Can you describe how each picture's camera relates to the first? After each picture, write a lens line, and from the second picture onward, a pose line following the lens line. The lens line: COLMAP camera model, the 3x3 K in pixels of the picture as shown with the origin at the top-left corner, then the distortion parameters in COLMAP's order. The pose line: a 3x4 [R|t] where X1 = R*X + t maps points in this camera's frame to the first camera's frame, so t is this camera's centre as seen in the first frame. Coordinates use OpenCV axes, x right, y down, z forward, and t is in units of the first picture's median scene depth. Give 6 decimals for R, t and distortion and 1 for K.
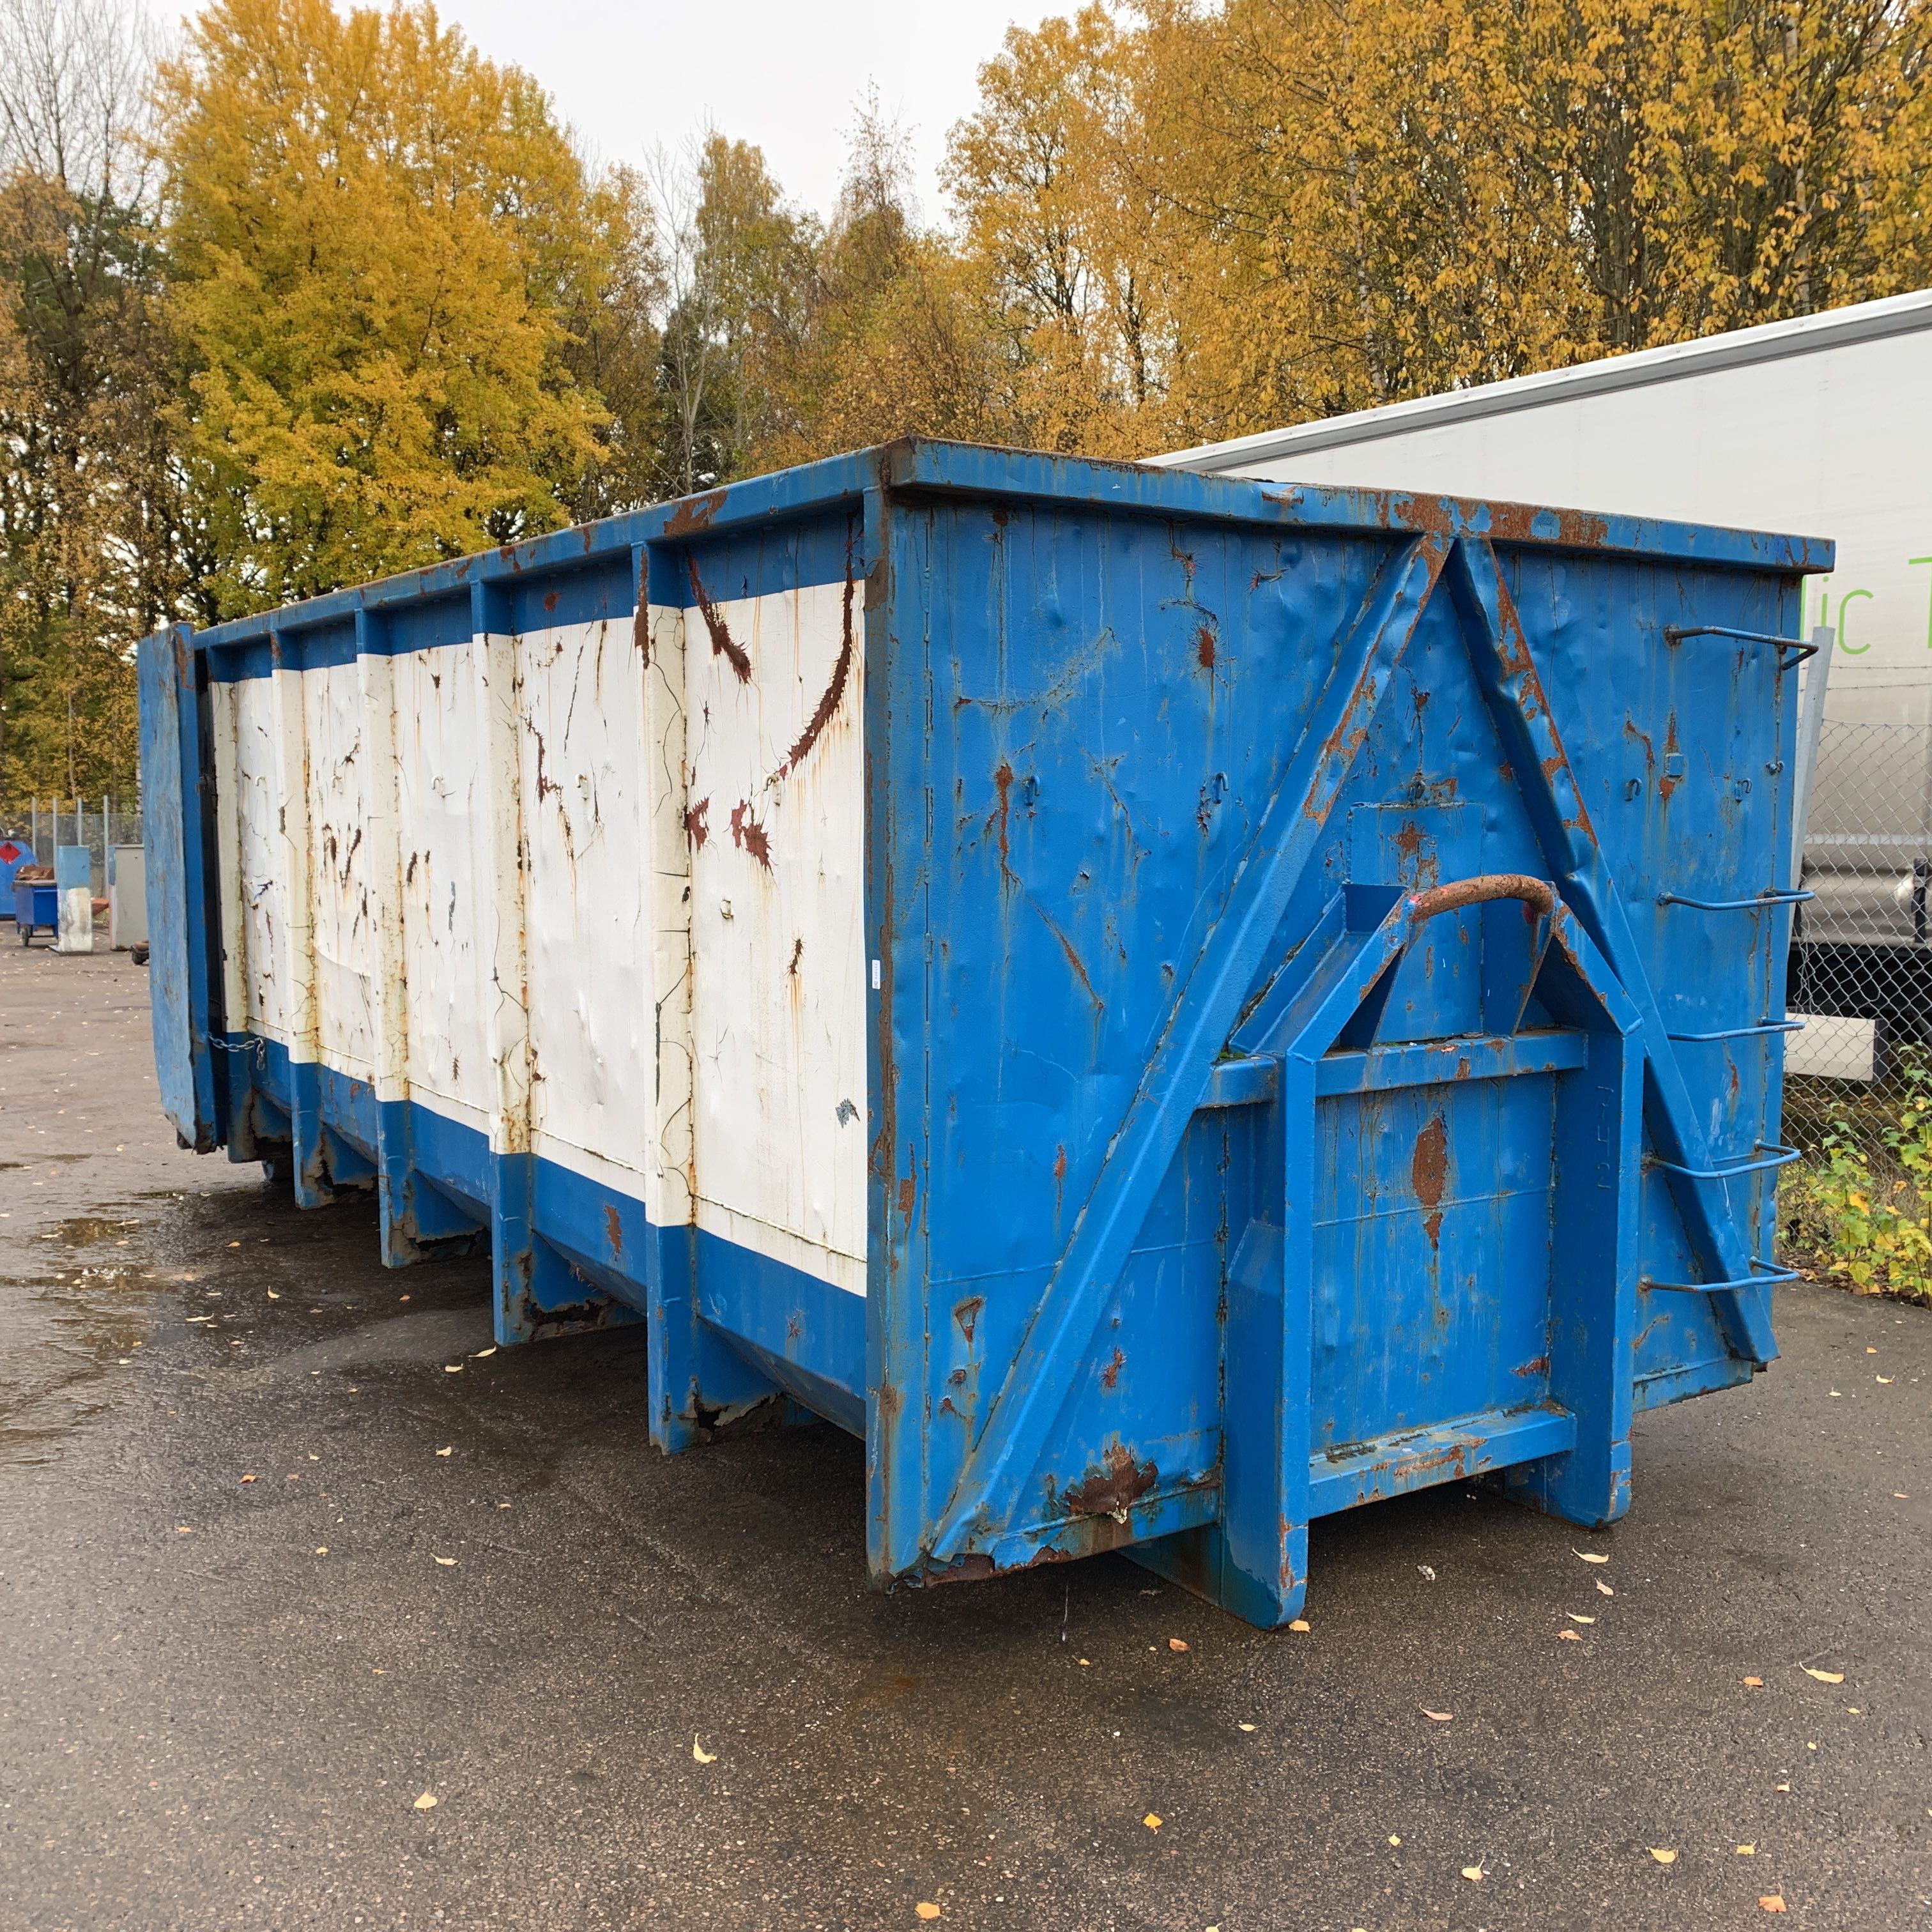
lens RADIAL K [[1862.5, 0, 965.0], [0, 1862.5, 943.7], [0, 0, 1]] dist [0.179567, -0.408696]
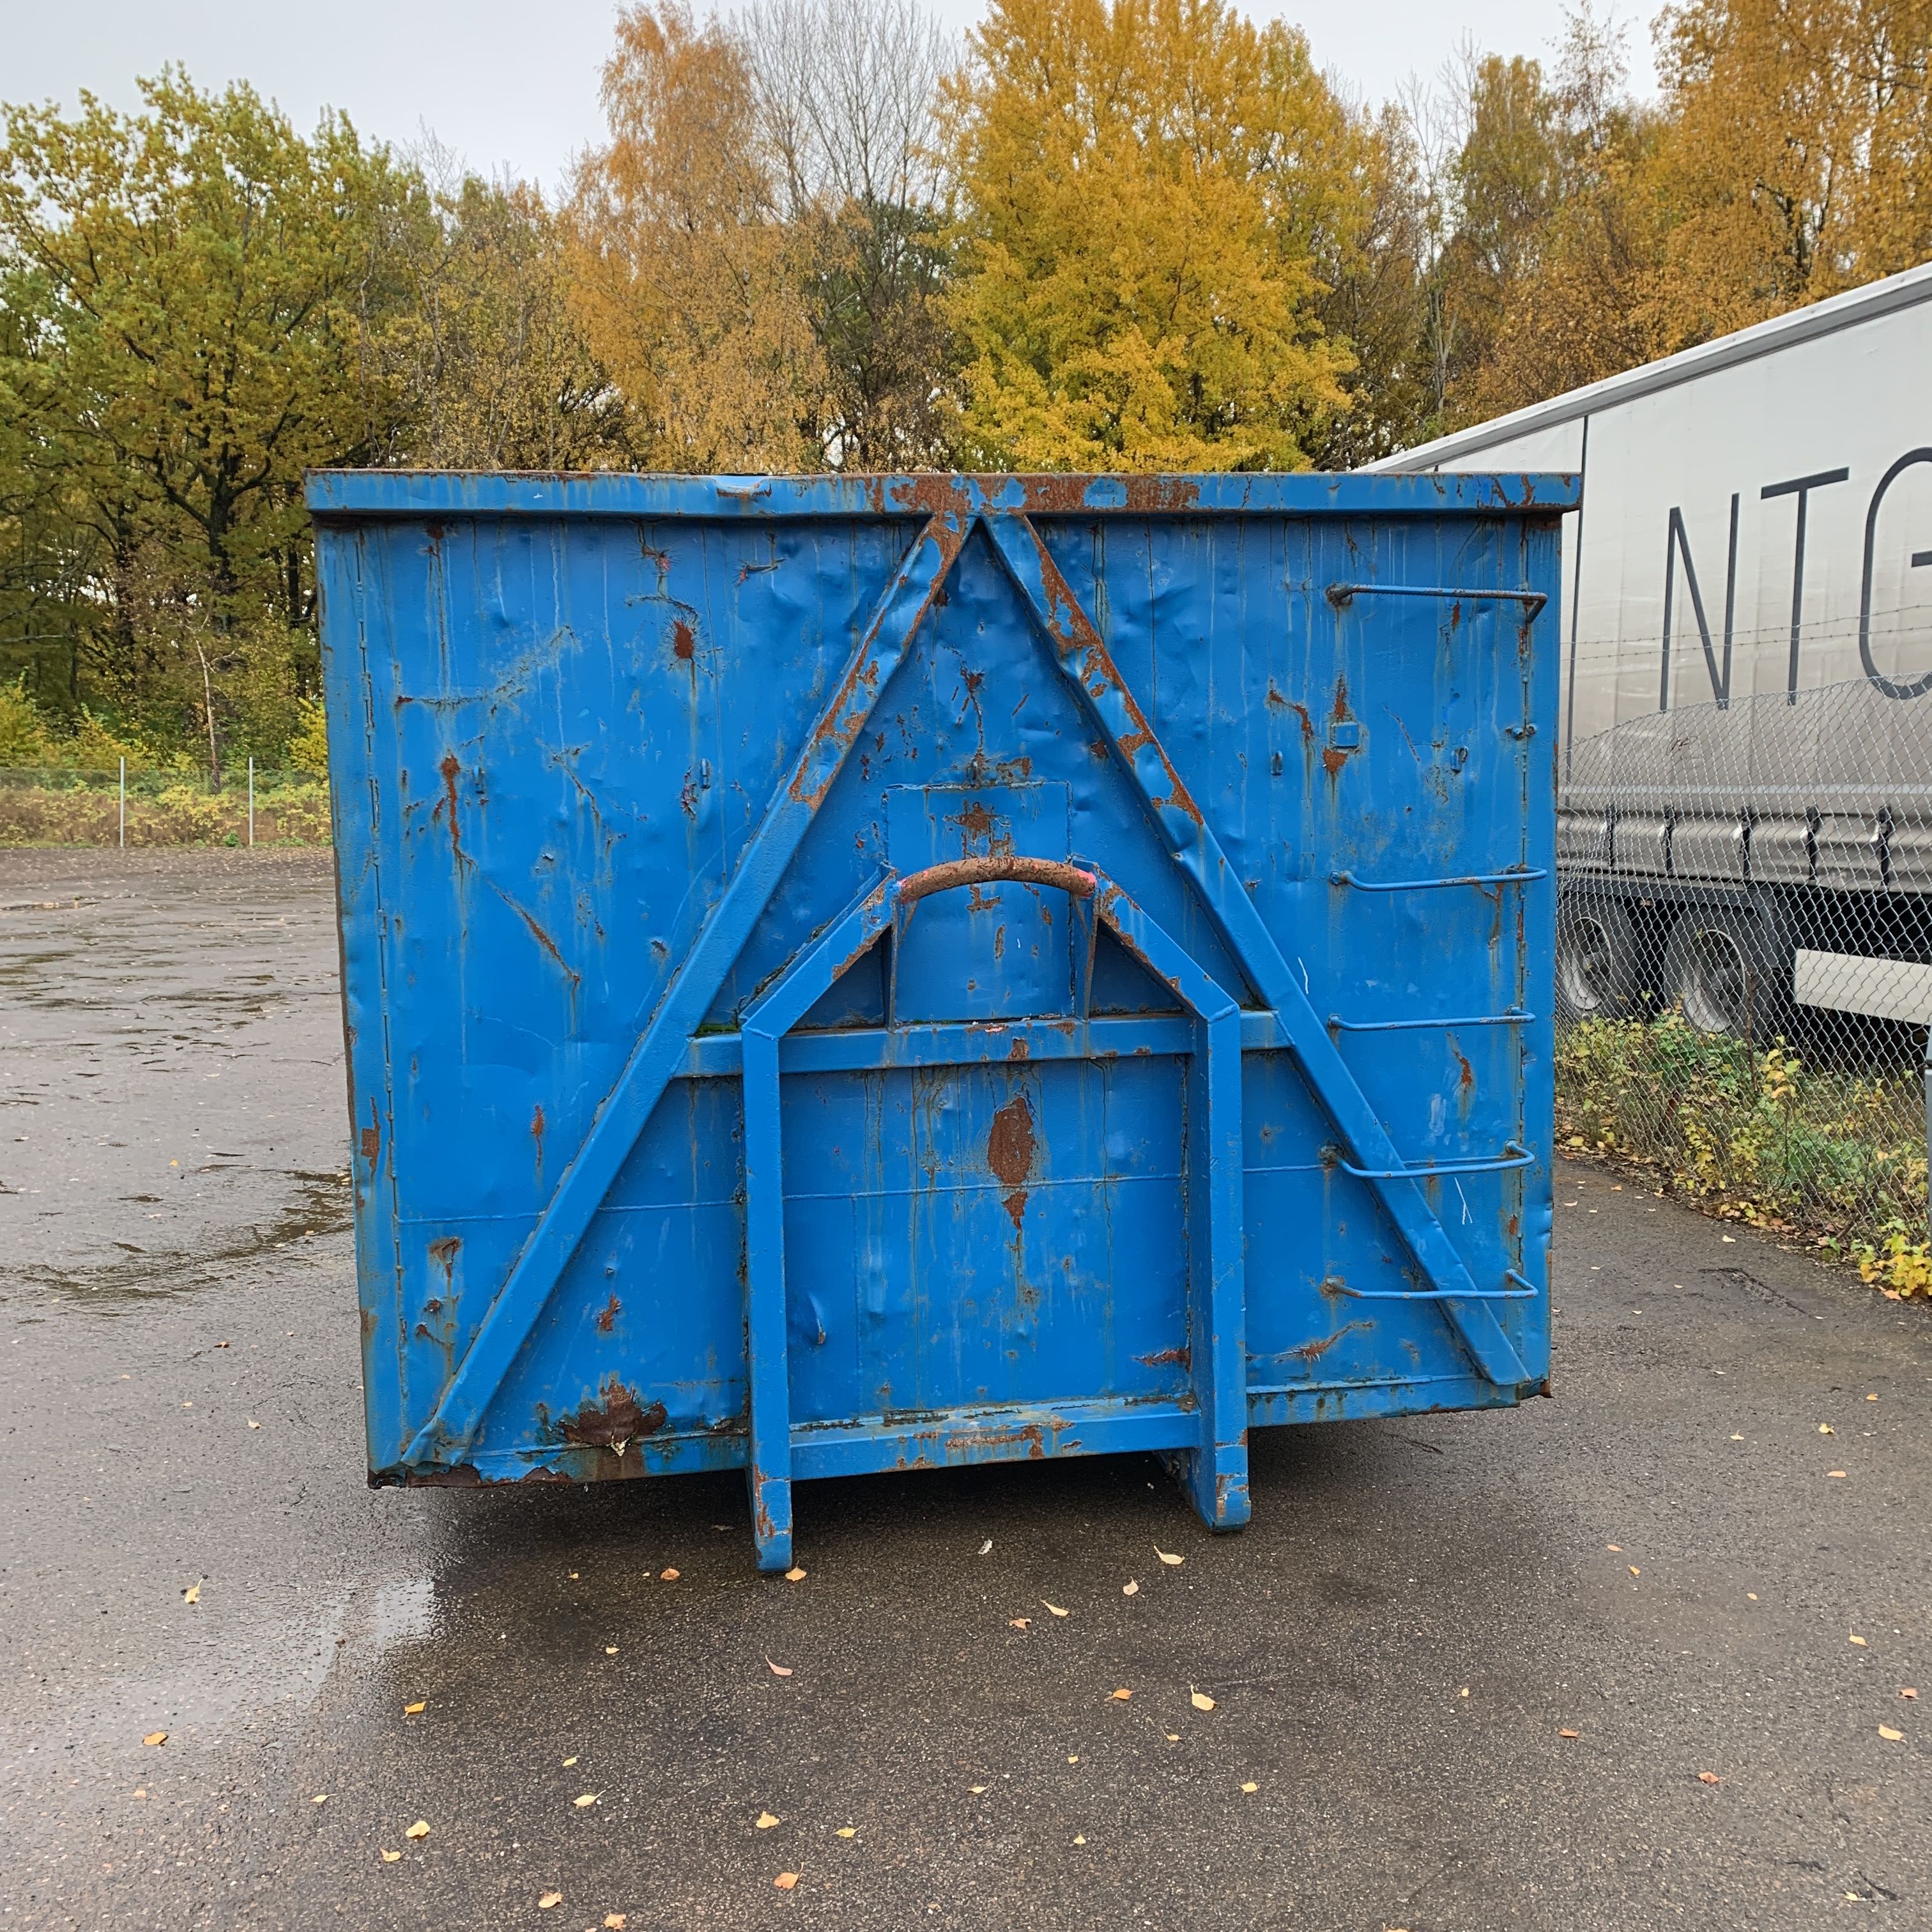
lens RADIAL K [[1868.4, 0, 1005.7], [0, 1868.4, 951.4], [0, 0, 1]] dist [0.201680, -0.479334]
pose [[0.919957, 0.021868, -0.391409, 0.635756], [-0.009834, 0.999416, 0.032724, -0.017810], [0.391896, -0.026256, 0.919635, 0.084107]]
